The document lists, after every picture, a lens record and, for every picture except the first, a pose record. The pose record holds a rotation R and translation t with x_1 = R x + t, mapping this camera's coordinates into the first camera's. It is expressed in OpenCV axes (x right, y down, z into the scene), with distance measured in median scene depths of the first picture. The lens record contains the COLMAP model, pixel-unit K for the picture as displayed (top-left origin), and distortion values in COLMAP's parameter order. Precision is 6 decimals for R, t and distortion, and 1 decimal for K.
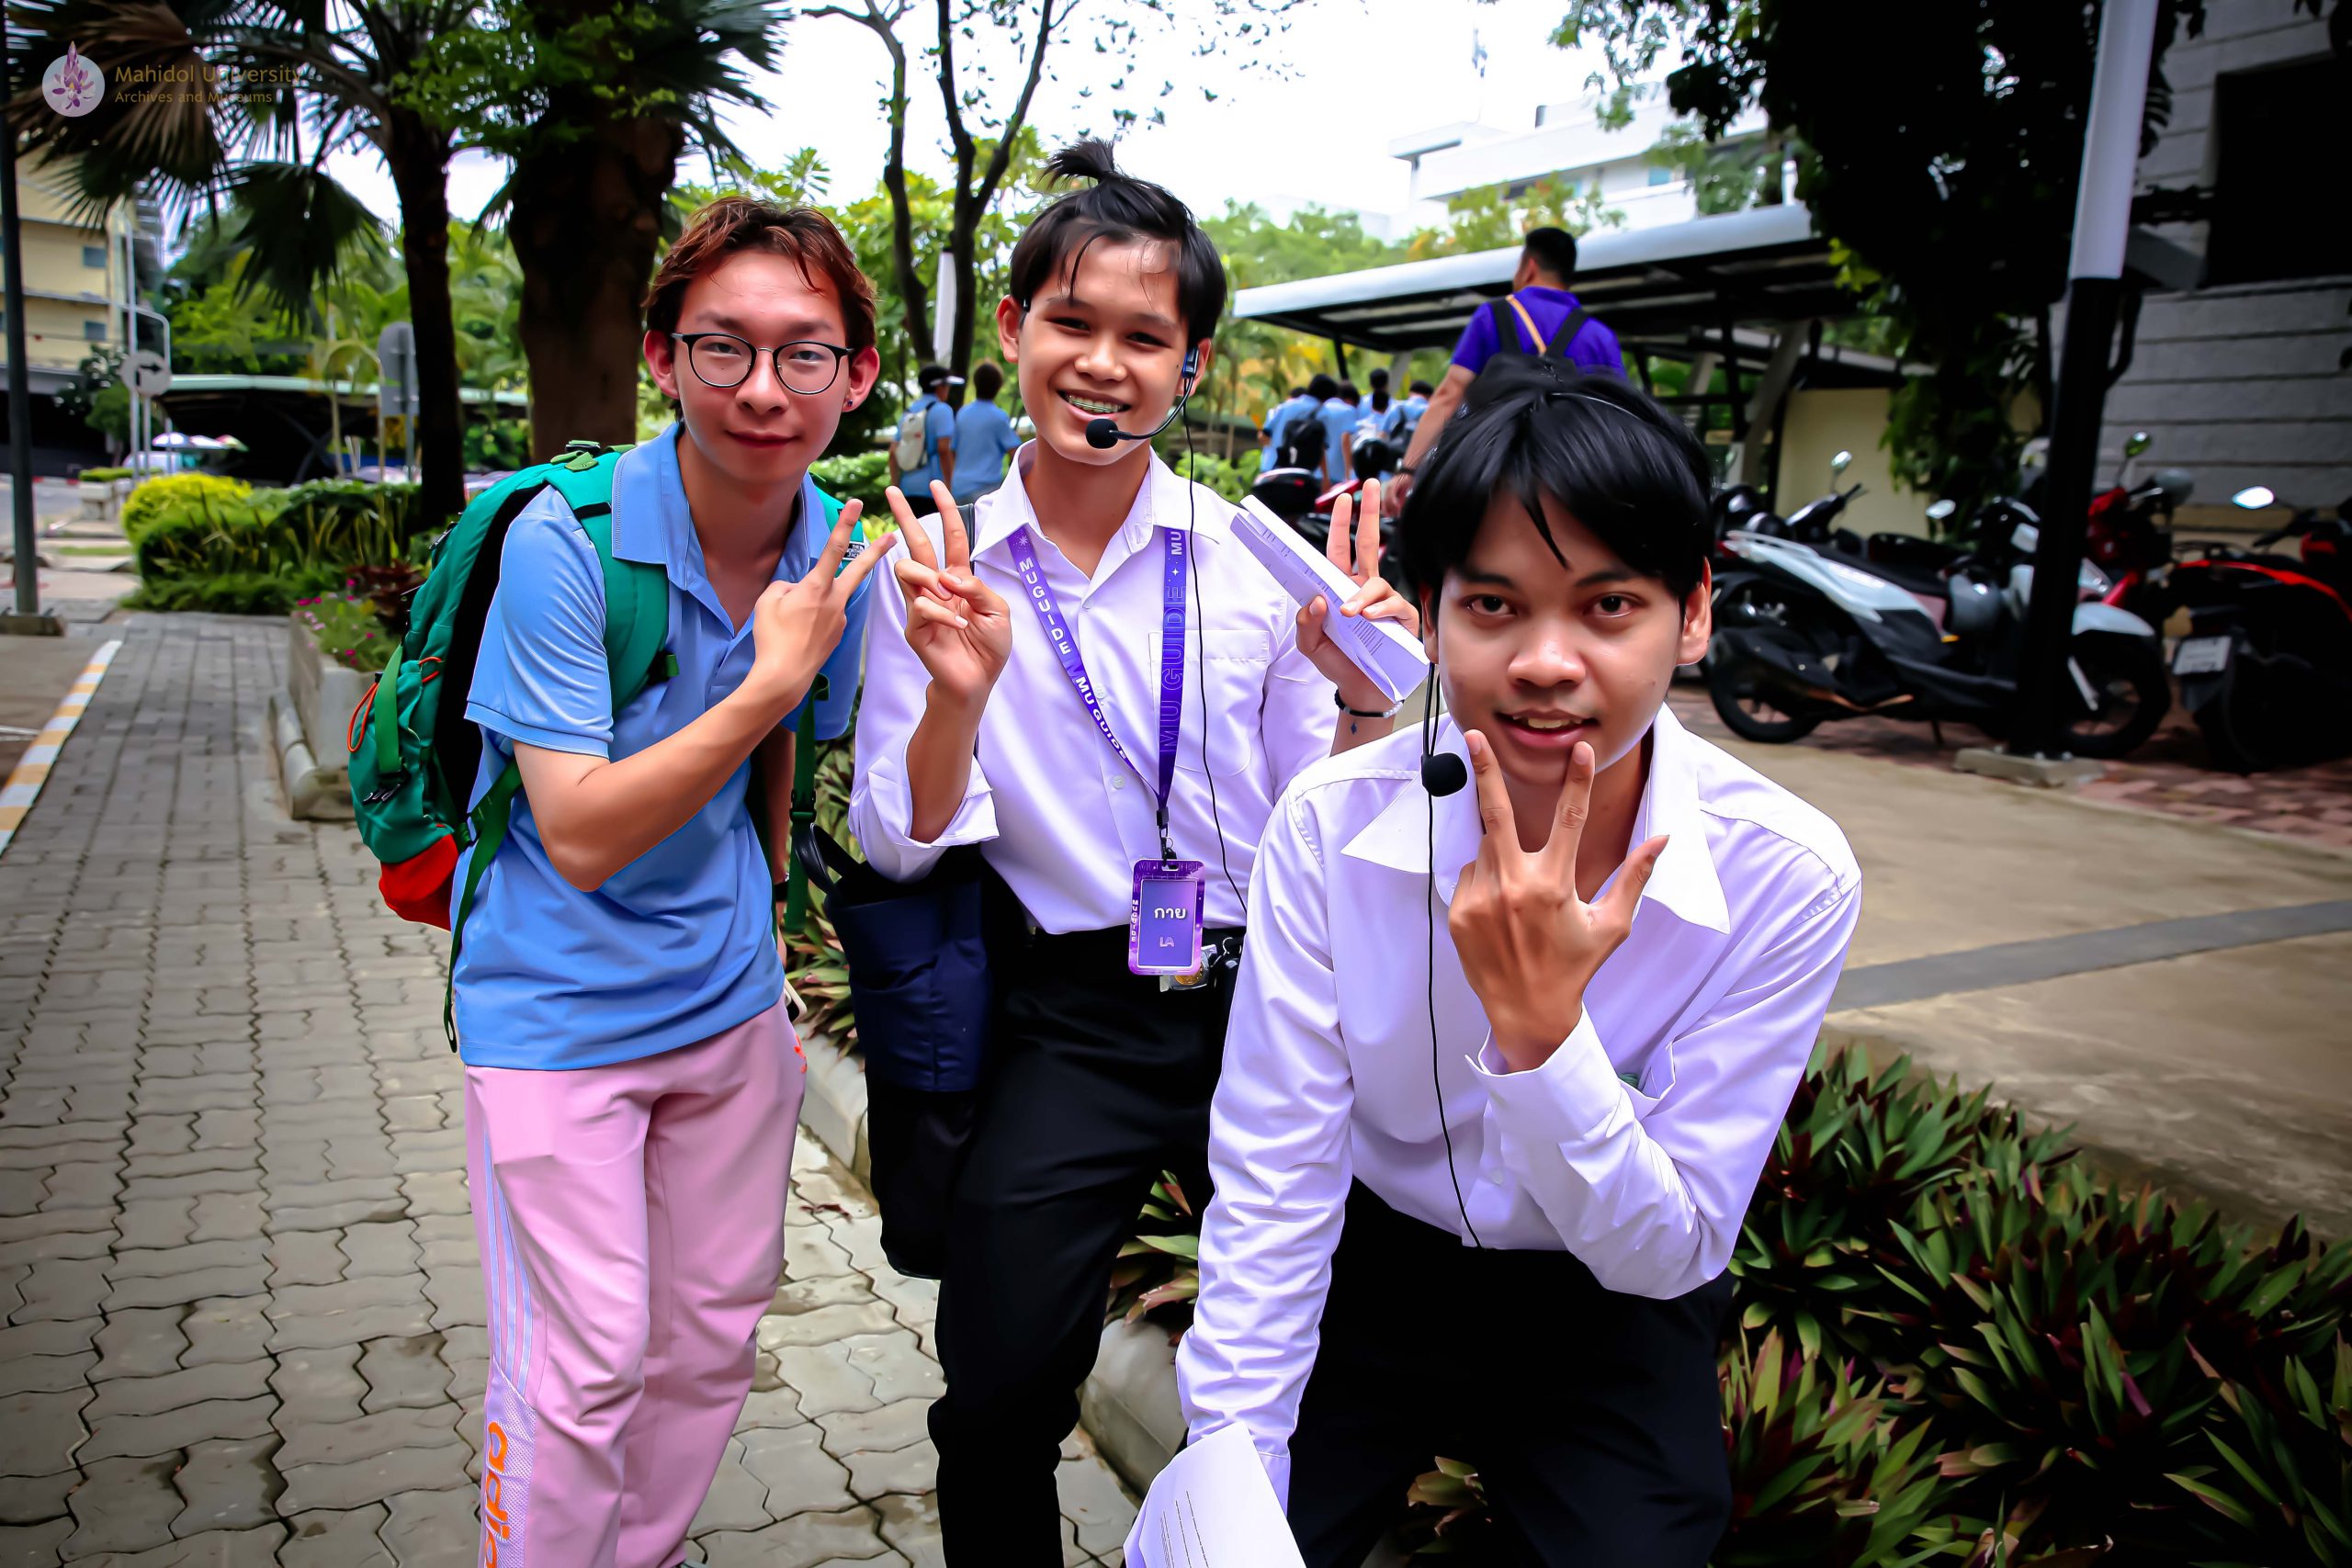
lens RADIAL K [[1594.9, 0, 1174.9], [0, 1594.9, 781.4], [0, 0, 1]] dist [-0.028260, 0.016203]
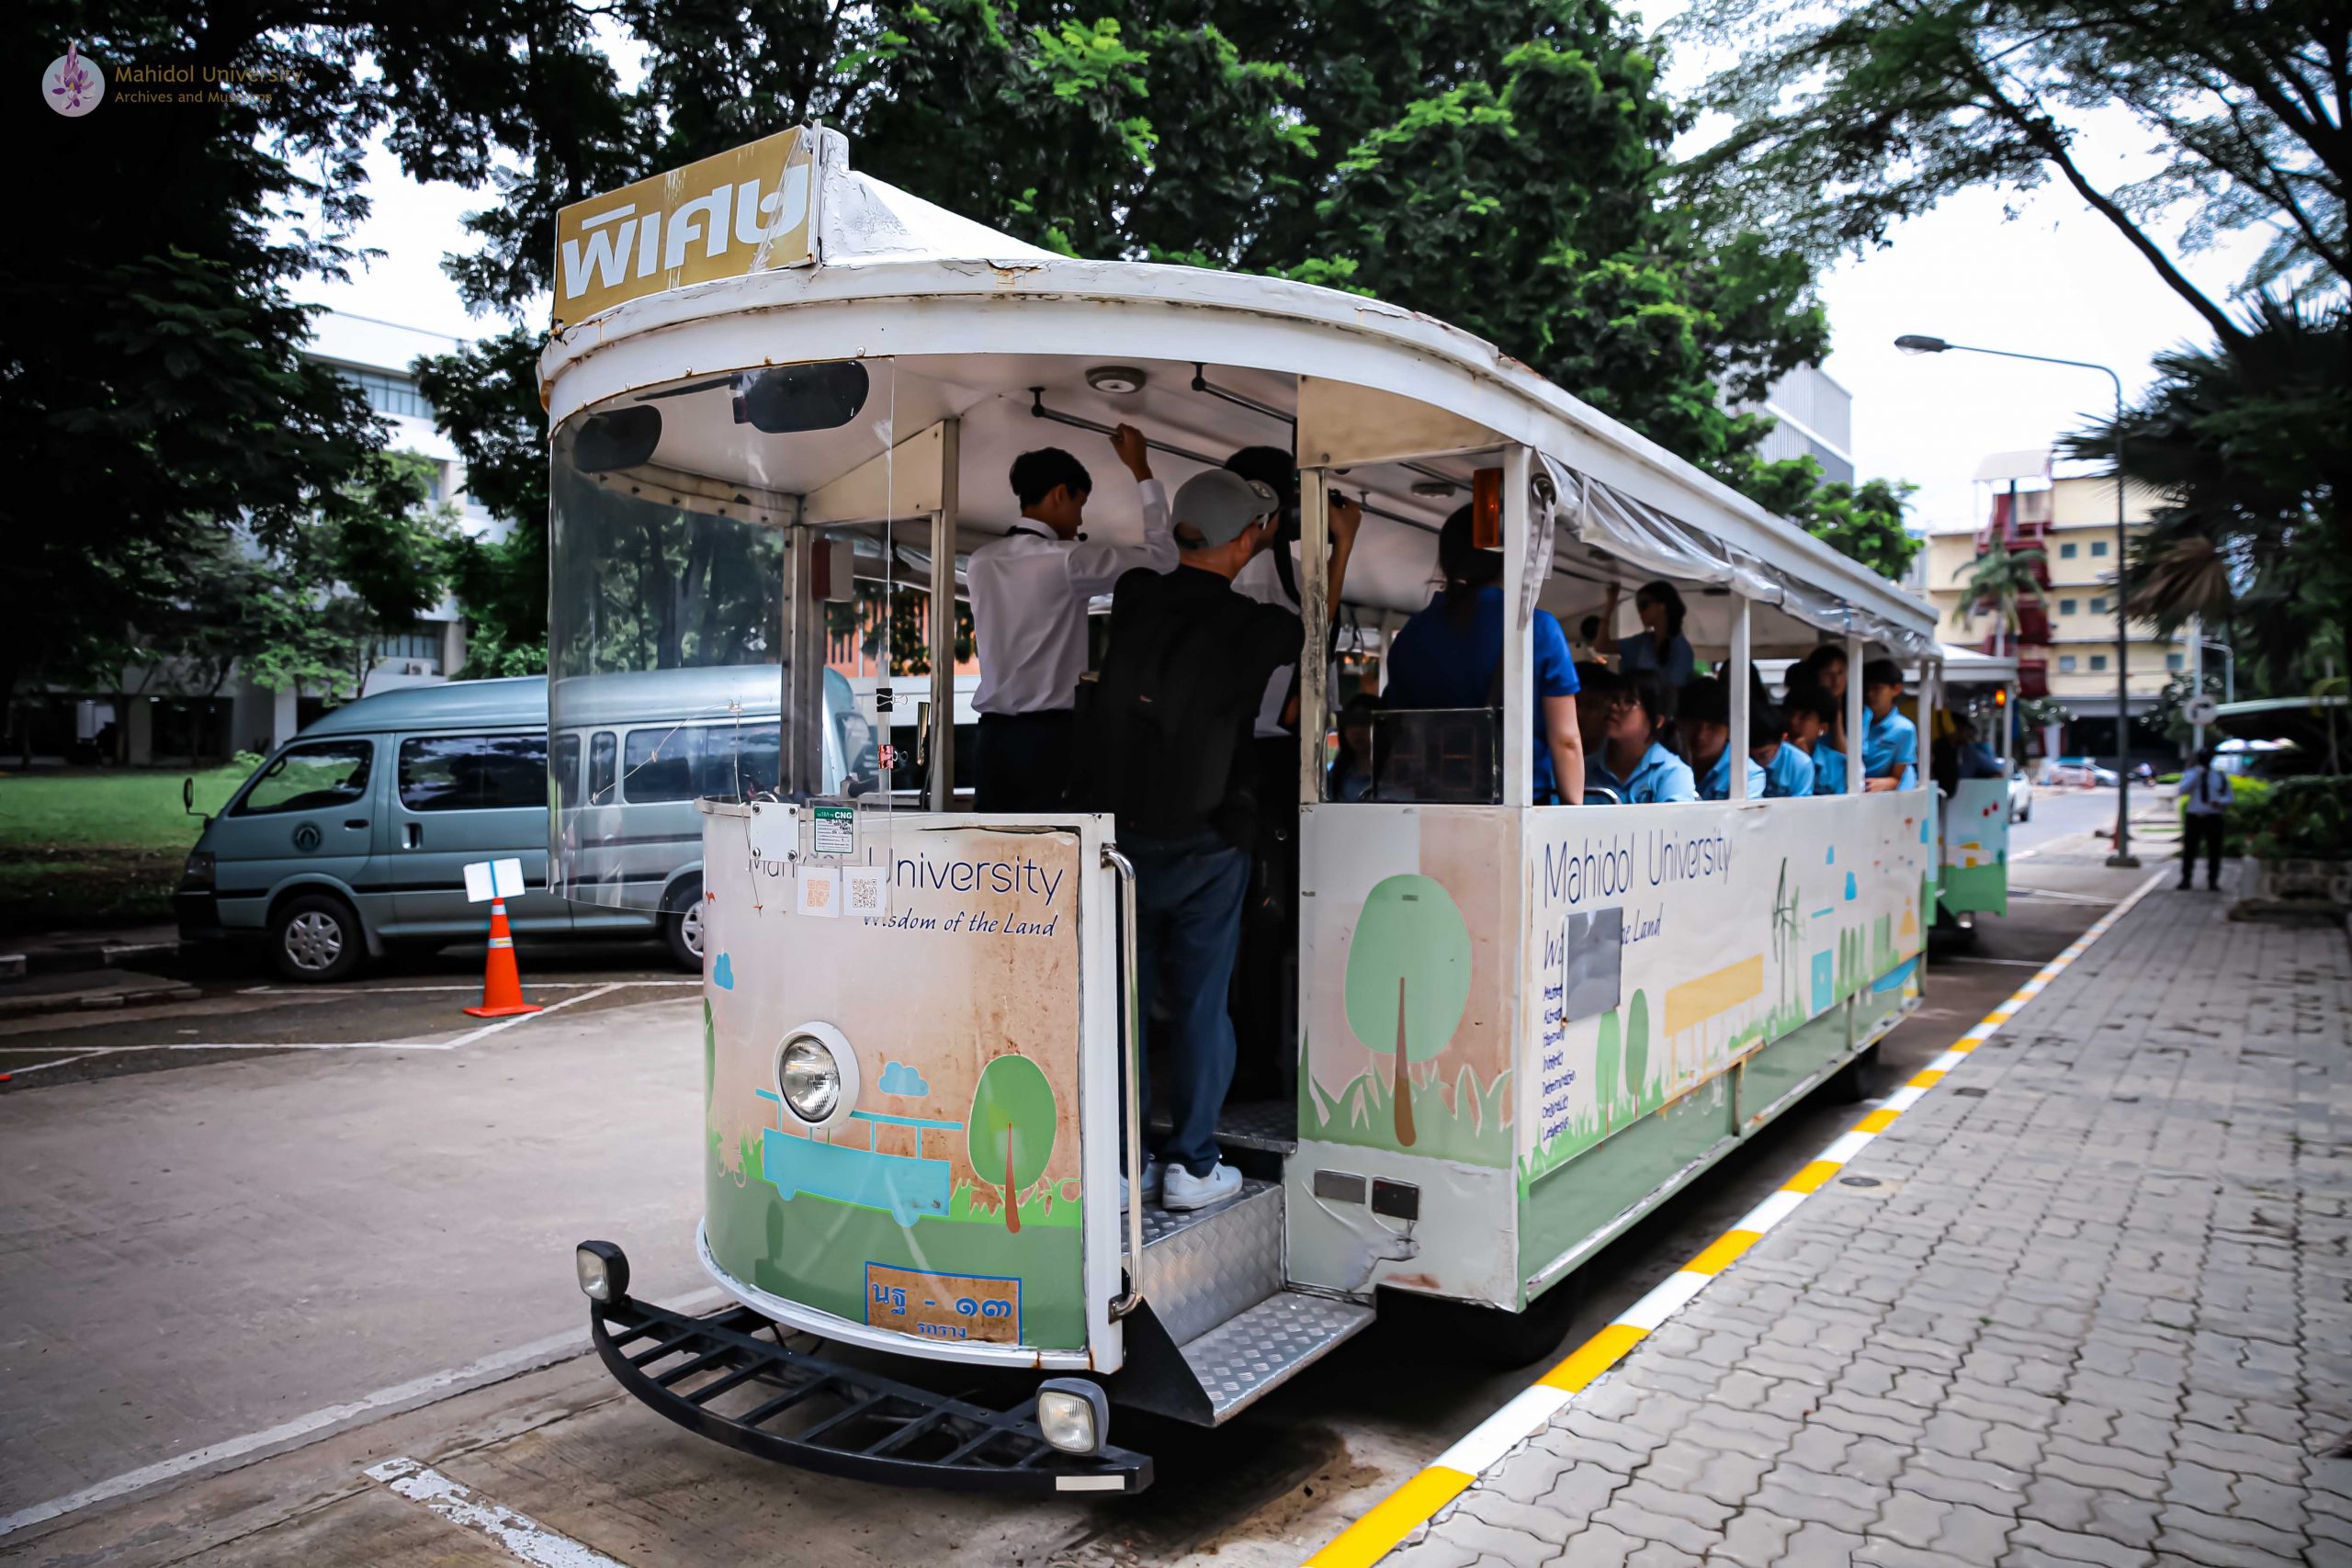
lens RADIAL K [[1594.9, 0, 1182.7], [0, 1594.9, 785.5], [0, 0, 1]] dist [-0.028260, 0.016203]
pose [[0.404013, -0.062508, -0.912615, 0.139229], [-0.105488, 0.987823, -0.114358, 0.036245], [0.908650, 0.142473, 0.392500, -0.196249]]
